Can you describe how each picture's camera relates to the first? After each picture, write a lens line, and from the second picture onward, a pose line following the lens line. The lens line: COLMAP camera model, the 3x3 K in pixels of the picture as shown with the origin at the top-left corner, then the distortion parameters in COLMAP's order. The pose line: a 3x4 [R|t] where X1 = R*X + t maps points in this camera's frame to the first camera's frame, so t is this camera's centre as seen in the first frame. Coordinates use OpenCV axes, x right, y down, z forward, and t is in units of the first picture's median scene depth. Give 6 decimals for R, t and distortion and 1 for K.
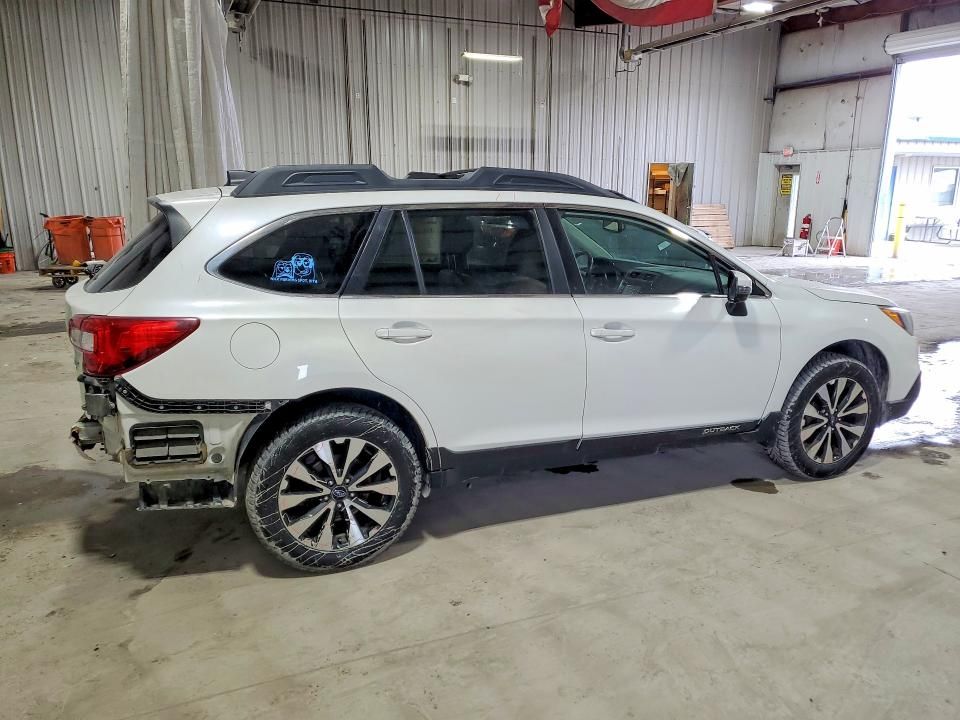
lens RADIAL K [[714.2, 0, 480.8], [0, 714.2, 361.3], [0, 0, 1]] dist [0.025682, -0.001496]
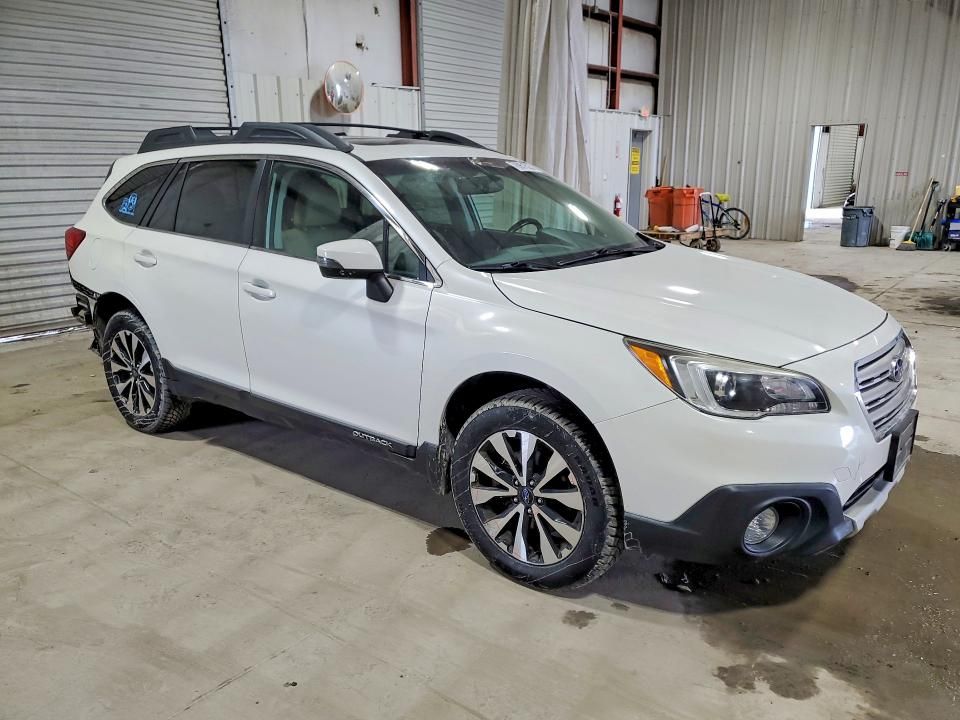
lens RADIAL K [[722.1, 0, 480.2], [0, 722.1, 357.5], [0, 0, 1]] dist [0.010169, -0.000302]
pose [[0.522798, 0.213523, -0.825282, 1.071079], [-0.194561, 0.972457, 0.128351, -0.123899], [0.829957, 0.093466, 0.549942, 0.665586]]
